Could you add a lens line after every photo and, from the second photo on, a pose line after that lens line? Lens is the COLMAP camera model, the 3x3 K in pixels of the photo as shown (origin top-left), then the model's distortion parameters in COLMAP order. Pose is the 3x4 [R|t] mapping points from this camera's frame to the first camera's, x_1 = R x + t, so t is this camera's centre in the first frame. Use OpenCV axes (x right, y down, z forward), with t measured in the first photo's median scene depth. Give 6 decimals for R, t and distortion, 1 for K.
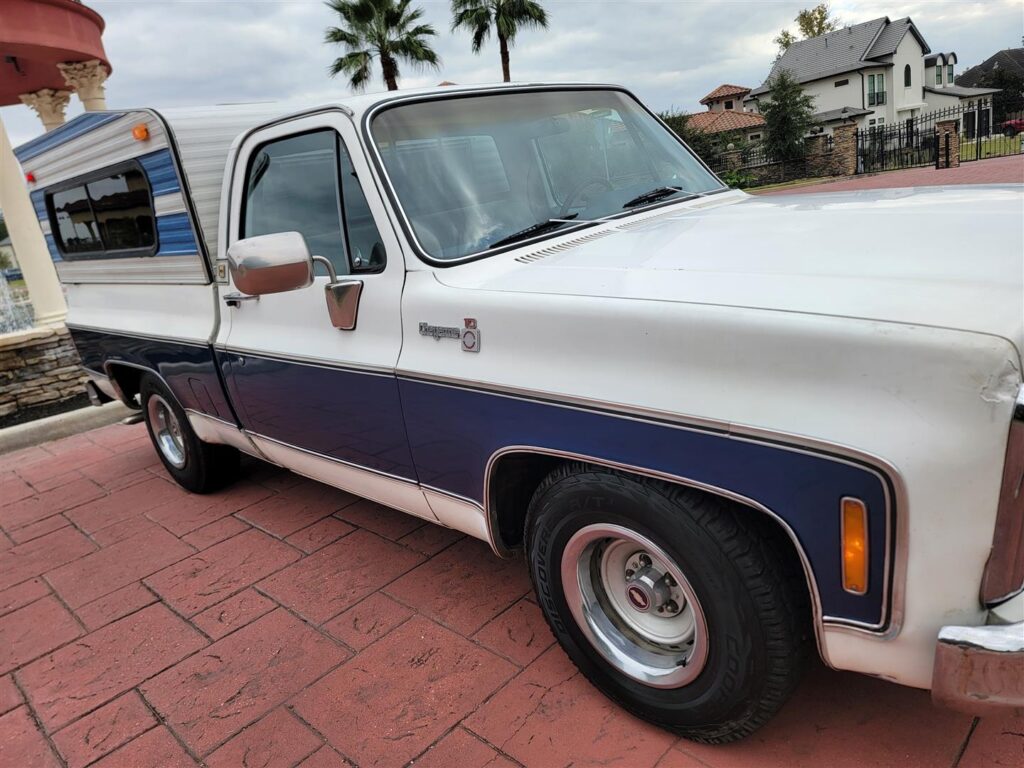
lens RADIAL K [[725.5, 0, 505.7], [0, 725.5, 399.9], [0, 0, 1]] dist [0.081799, -0.081016]
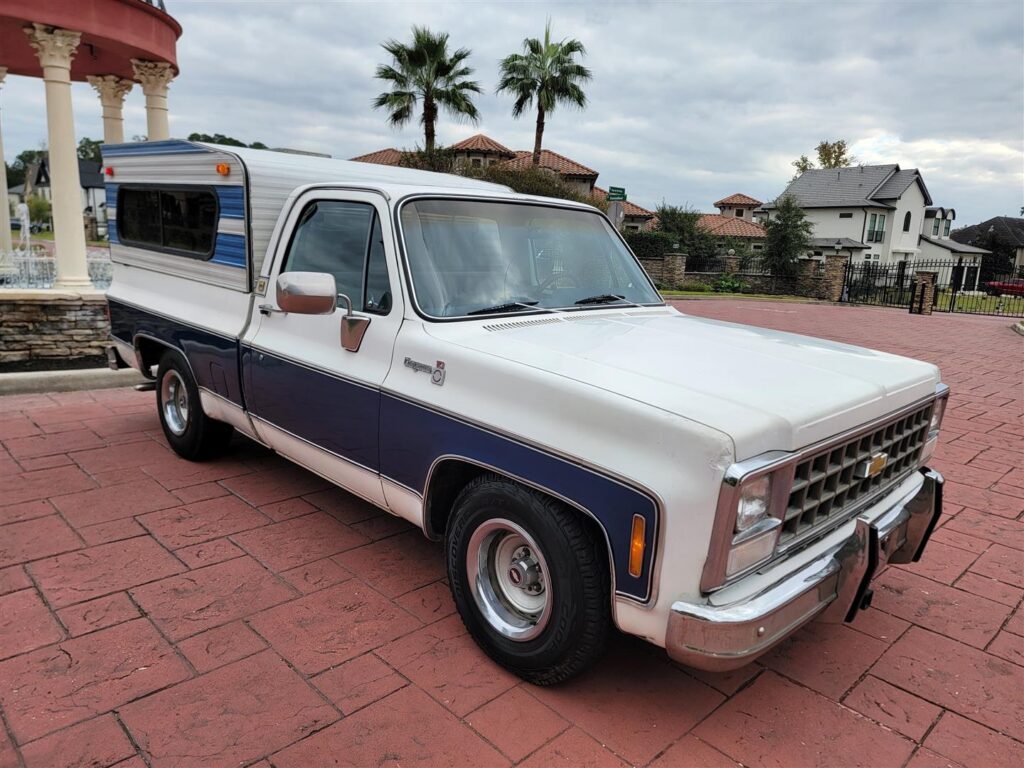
lens RADIAL K [[734.2, 0, 515.5], [0, 734.2, 385.8], [0, 0, 1]] dist [0.083879, -0.087891]
pose [[0.978972, 0.201178, 0.033772, 0.030876], [-0.197439, 0.976072, -0.091112, 0.020681], [-0.051294, 0.082528, 0.995268, -0.245305]]
